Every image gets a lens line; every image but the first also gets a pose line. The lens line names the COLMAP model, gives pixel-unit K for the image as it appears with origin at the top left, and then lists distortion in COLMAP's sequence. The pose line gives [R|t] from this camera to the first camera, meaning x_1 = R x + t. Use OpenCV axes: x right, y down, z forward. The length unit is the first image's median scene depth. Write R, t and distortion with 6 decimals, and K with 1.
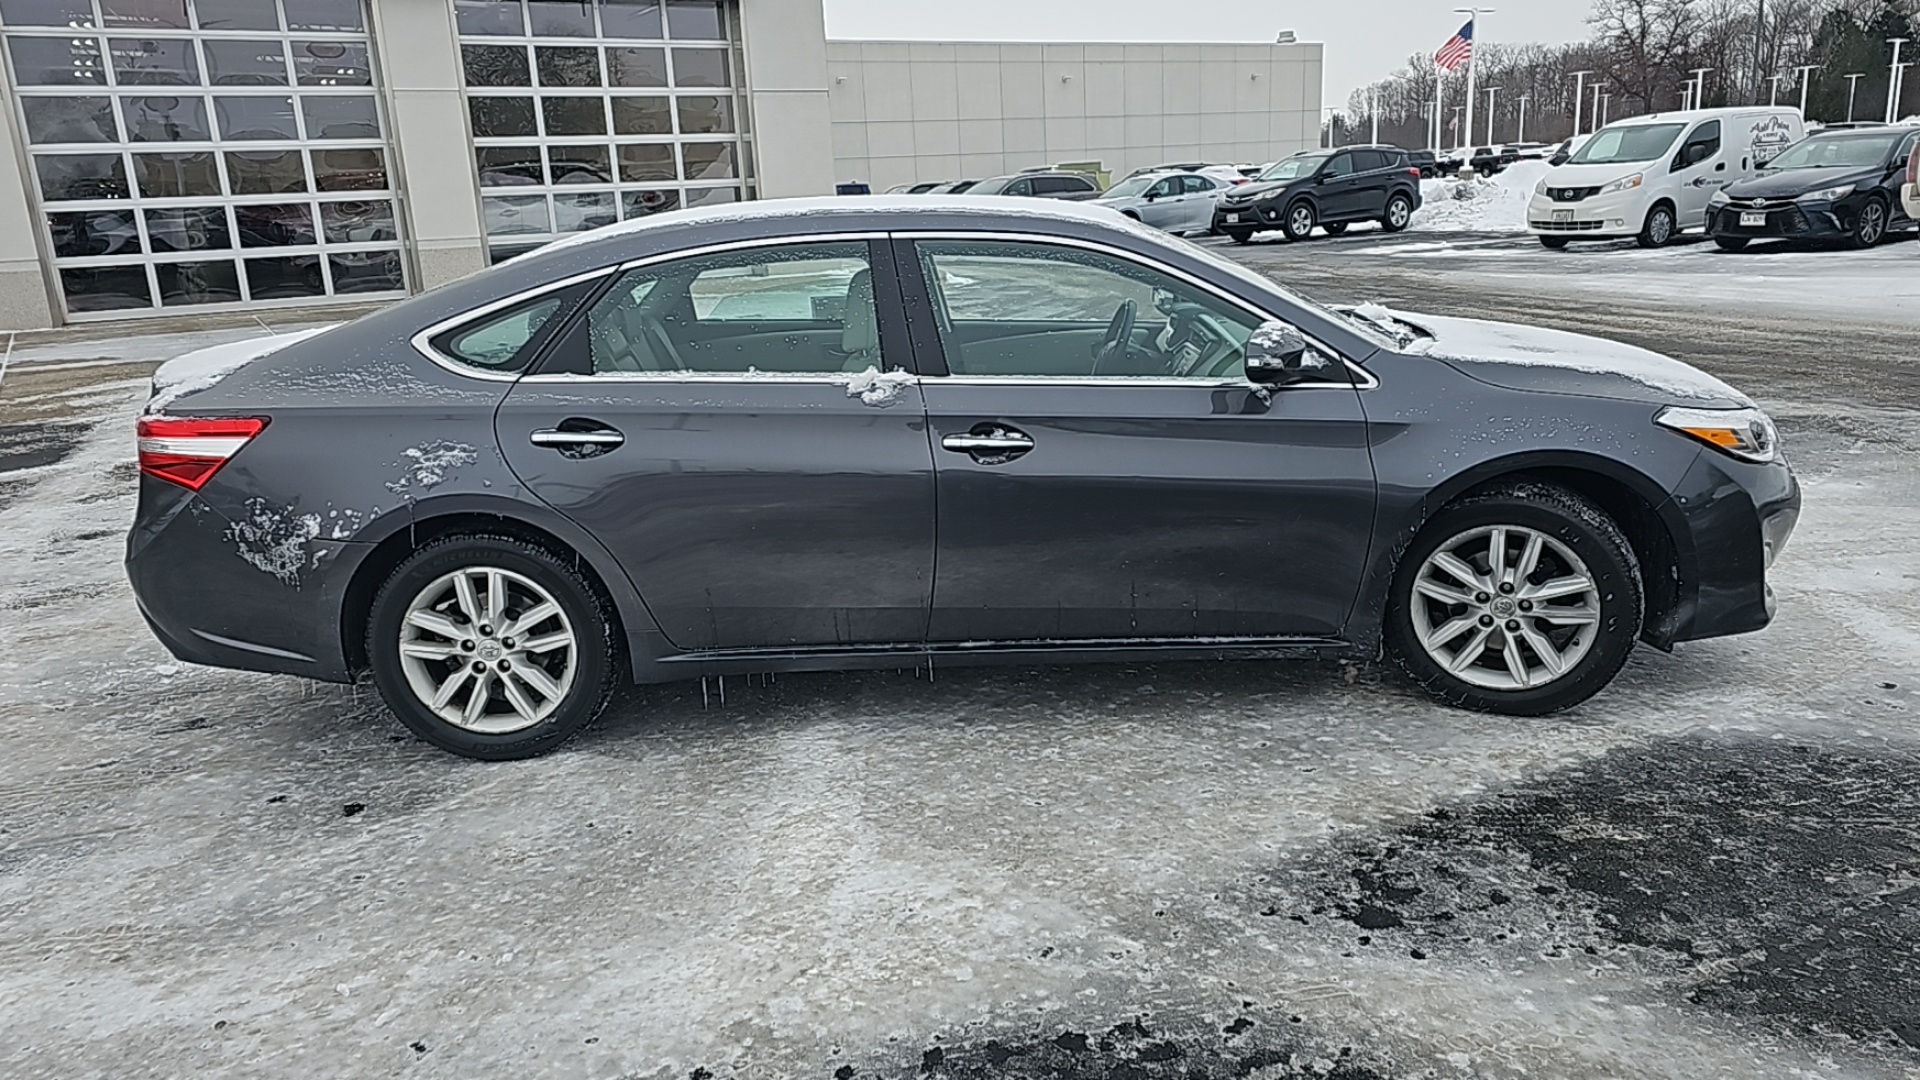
lens RADIAL K [[1354.6, 0, 958.1], [0, 1354.6, 534.8], [0, 0, 1]] dist [0.113615, -0.130653]
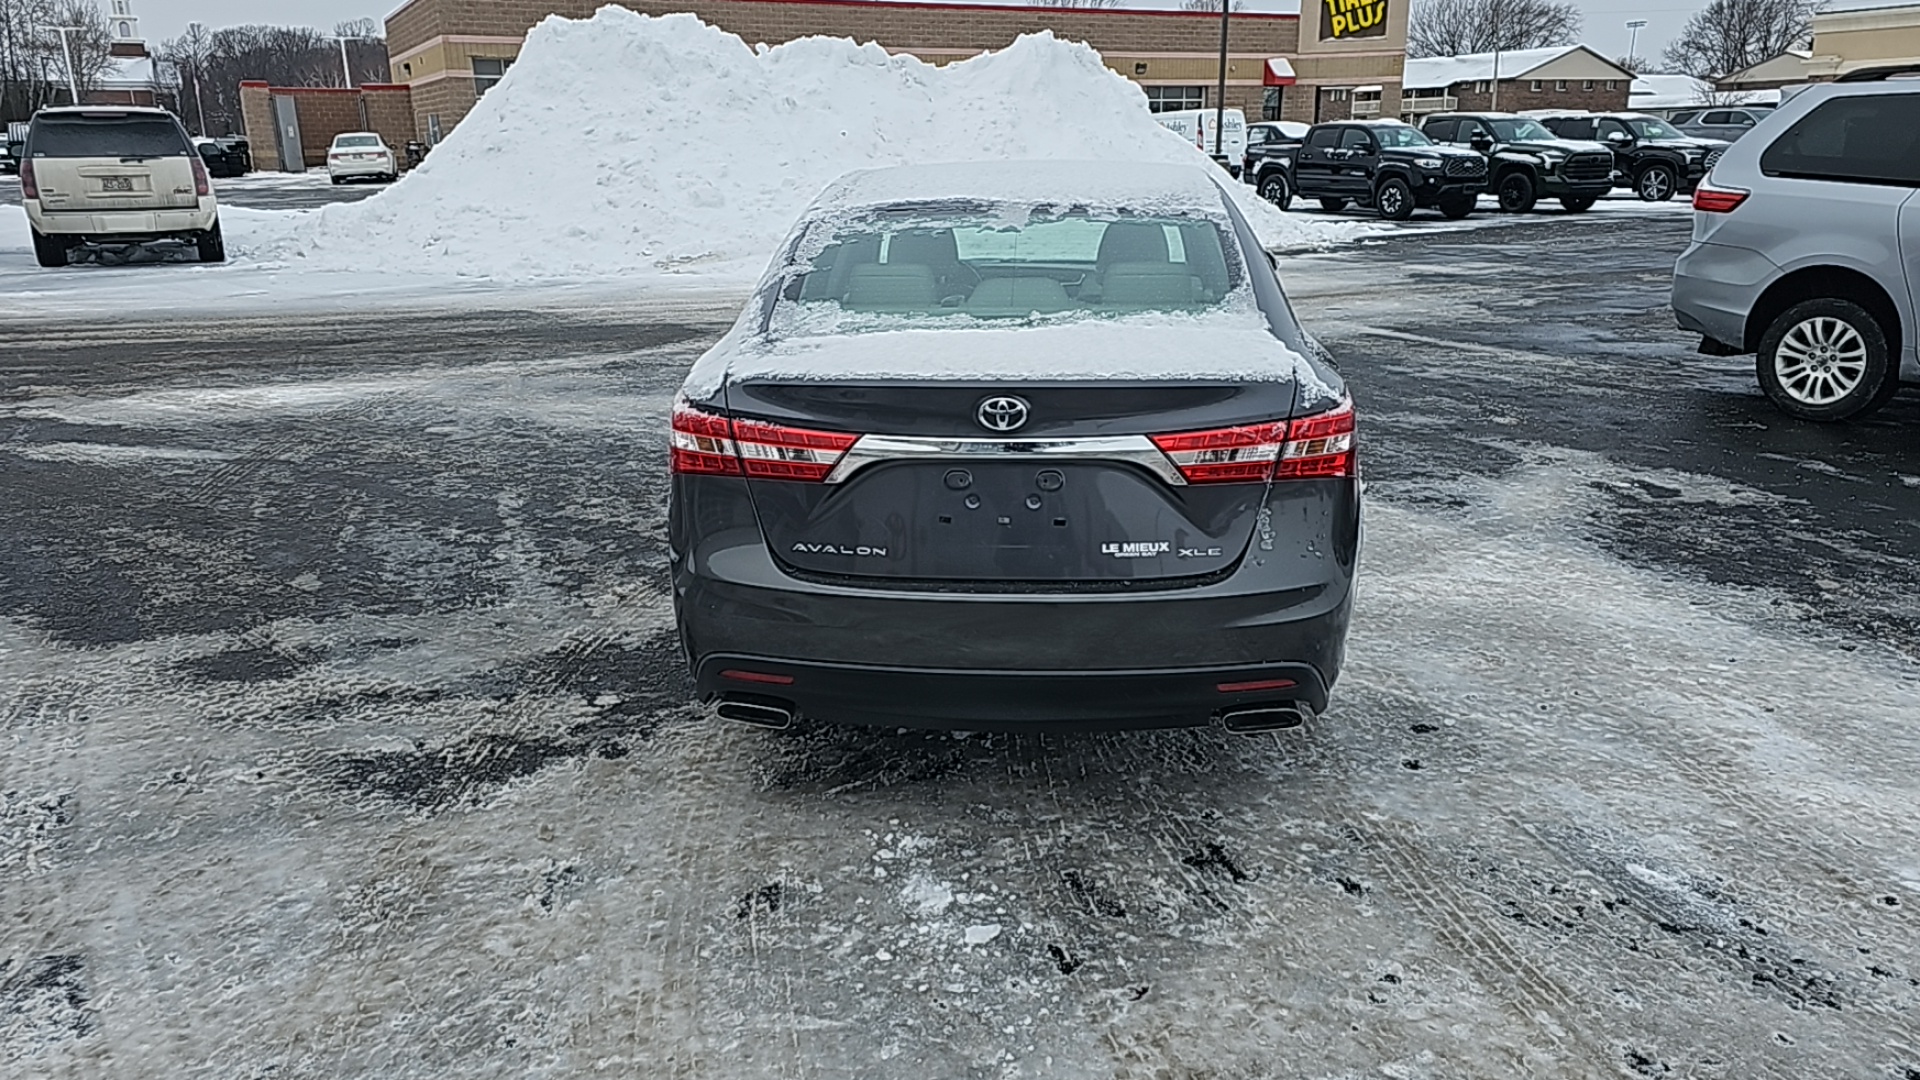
lens RADIAL K [[1365.5, 0, 960.0], [0, 1365.5, 540.0], [0, 0, 1]] dist [0.092563, -0.087162]
pose [[0.071317, -0.234640, 0.969463, -1.408117], [0.254824, 0.943971, 0.209724, -0.239478], [-0.964354, 0.232086, 0.127113, 1.139839]]
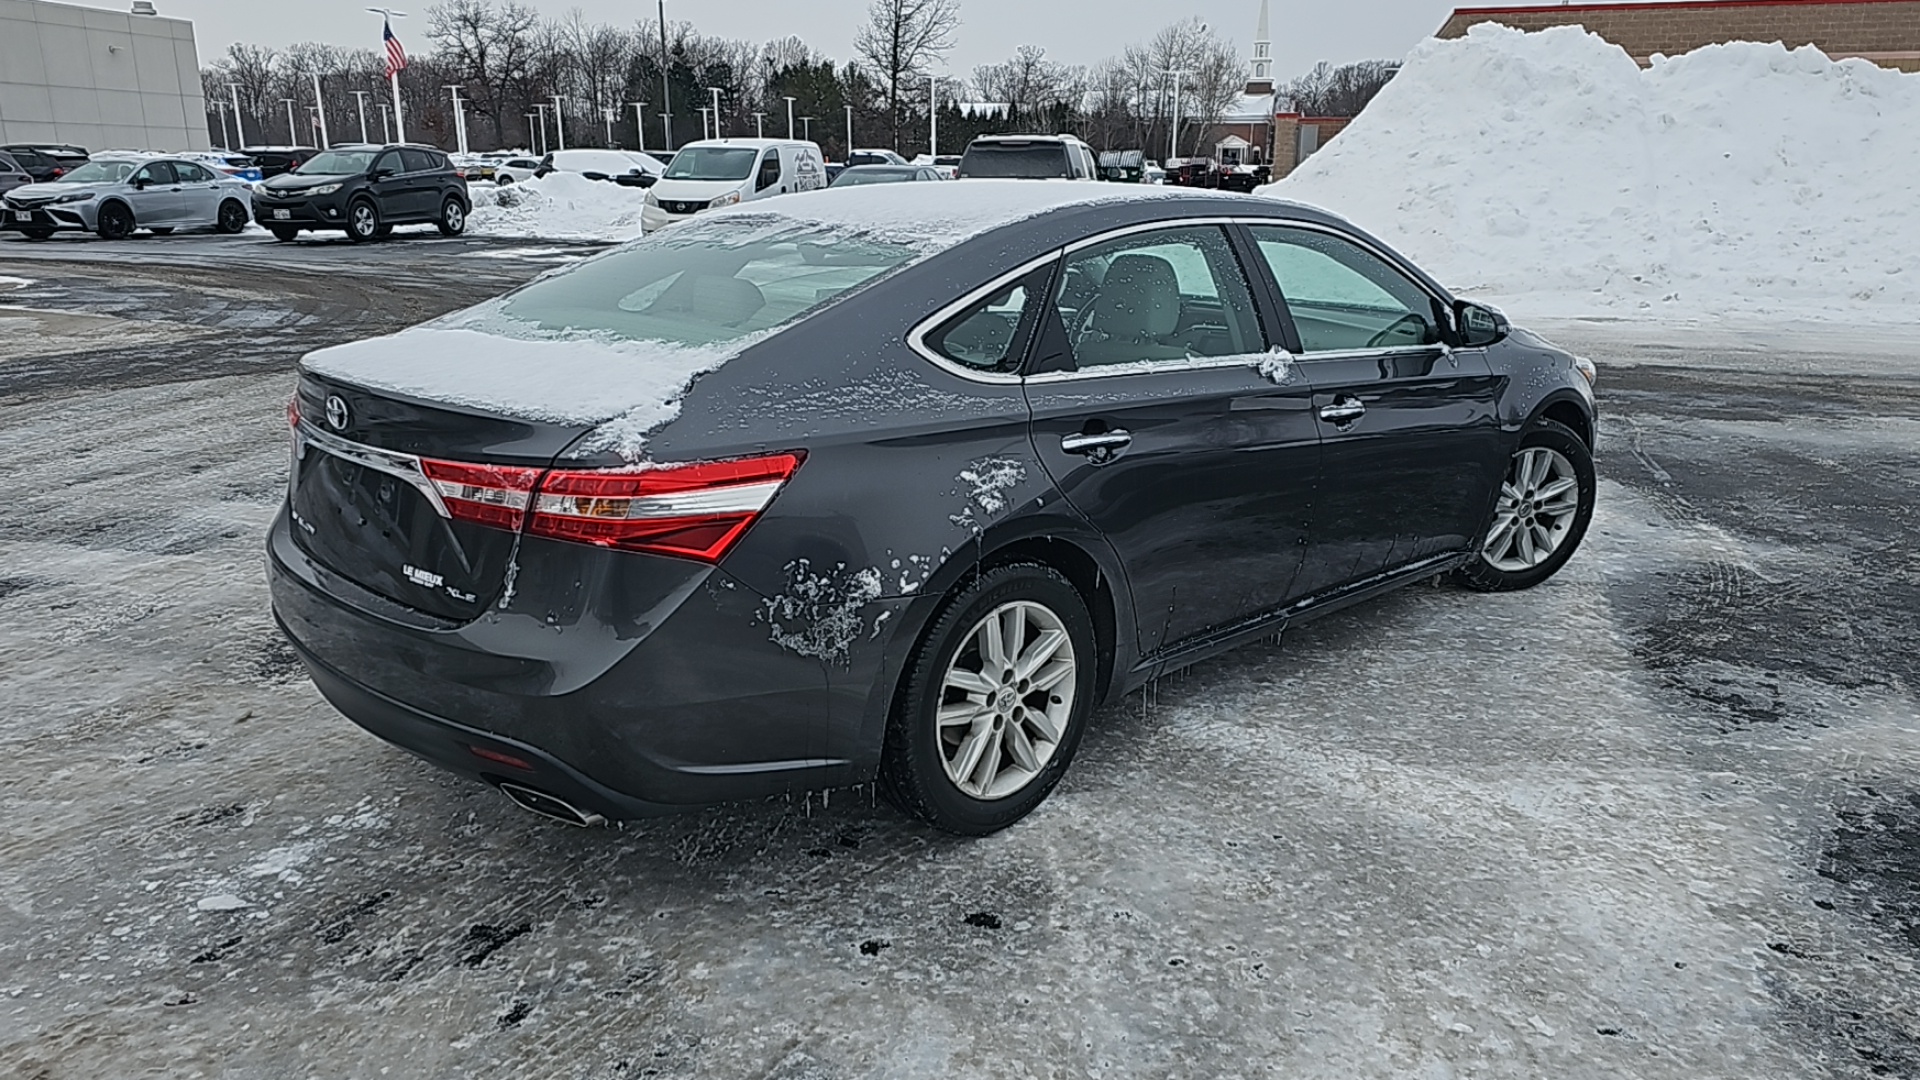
lens RADIAL K [[1365.5, 0, 960.0], [0, 1365.5, 540.0], [0, 0, 1]] dist [0.092563, -0.087162]
pose [[0.714646, -0.133403, 0.686648, -0.944453], [0.135725, 0.989435, 0.050970, -0.062359], [-0.686192, 0.056769, 0.725201, 0.399766]]
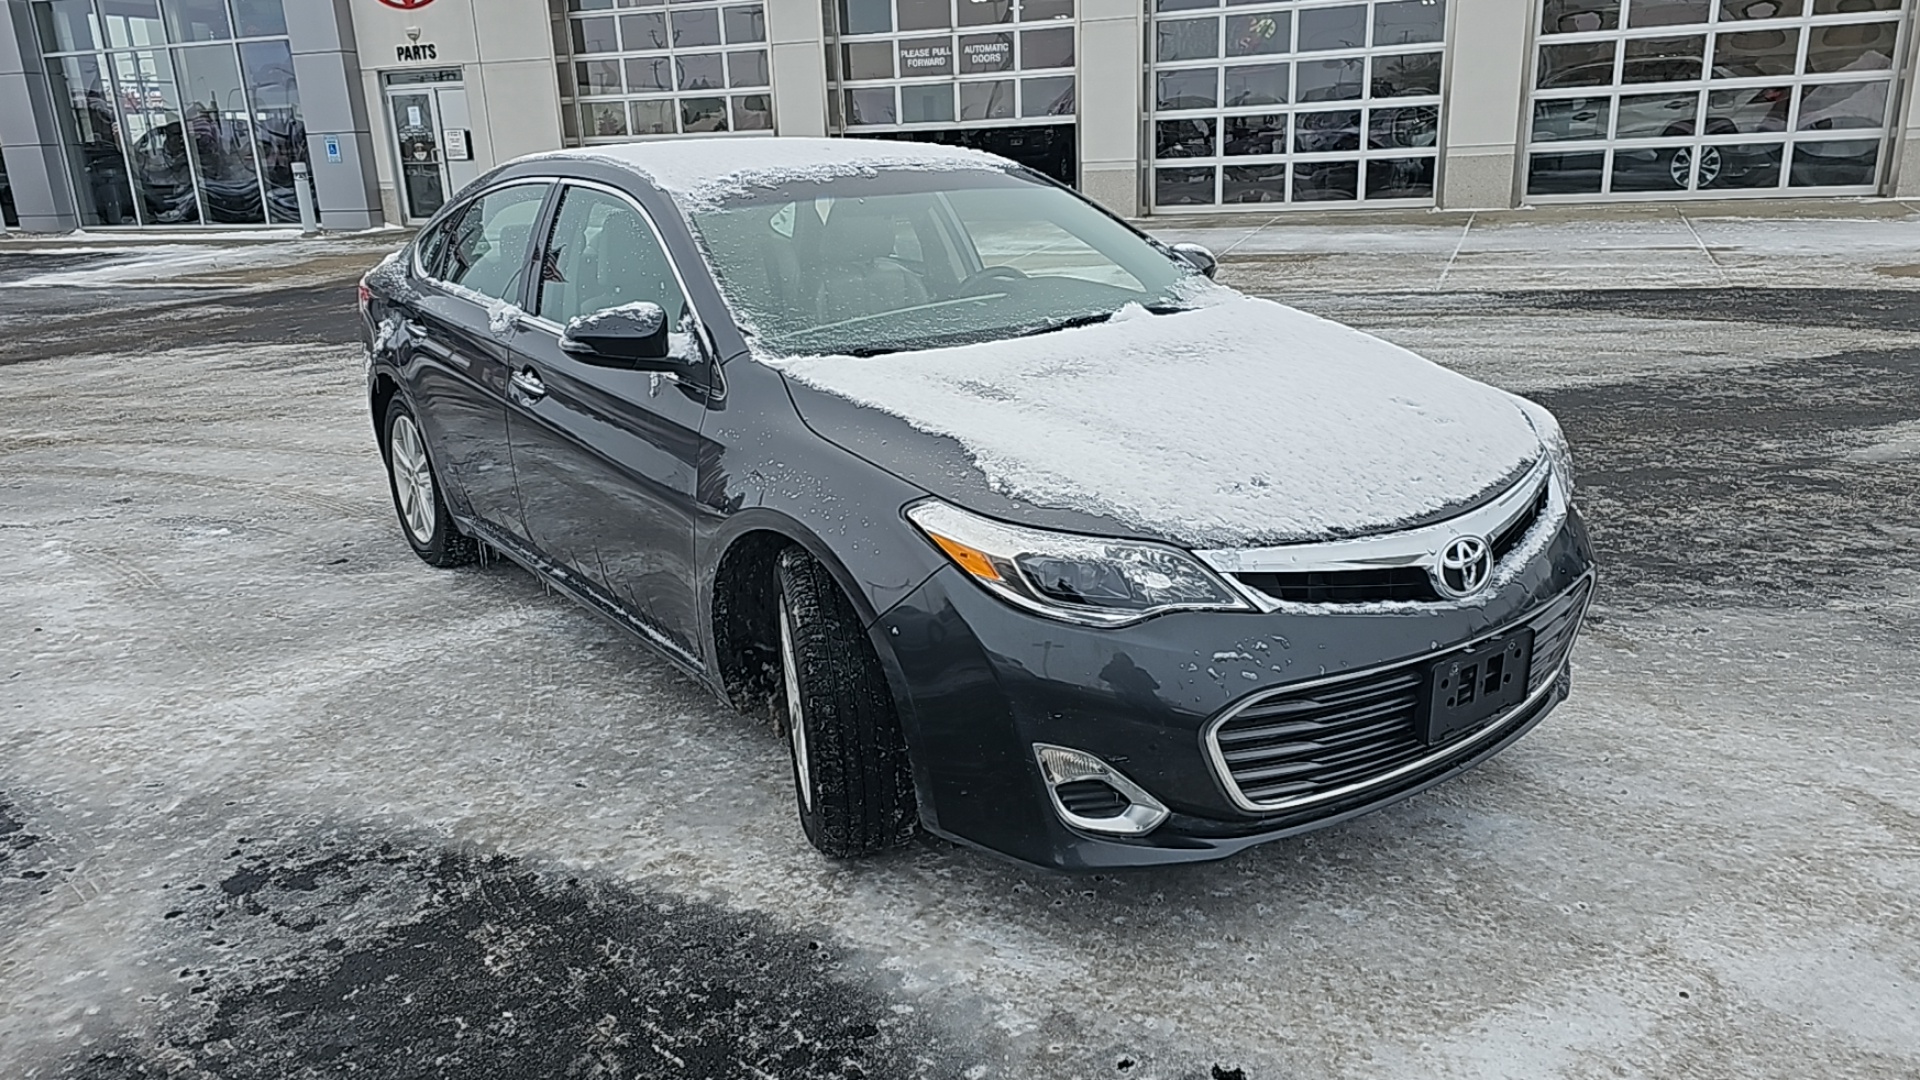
lens RADIAL K [[1365.5, 0, 960.0], [0, 1365.5, 540.0], [0, 0, 1]] dist [0.092563, -0.087162]
pose [[0.593377, 0.248290, -0.765674, 1.039081], [-0.189373, 0.967598, 0.167011, -0.187445], [0.782331, 0.045897, 0.621169, 0.582957]]
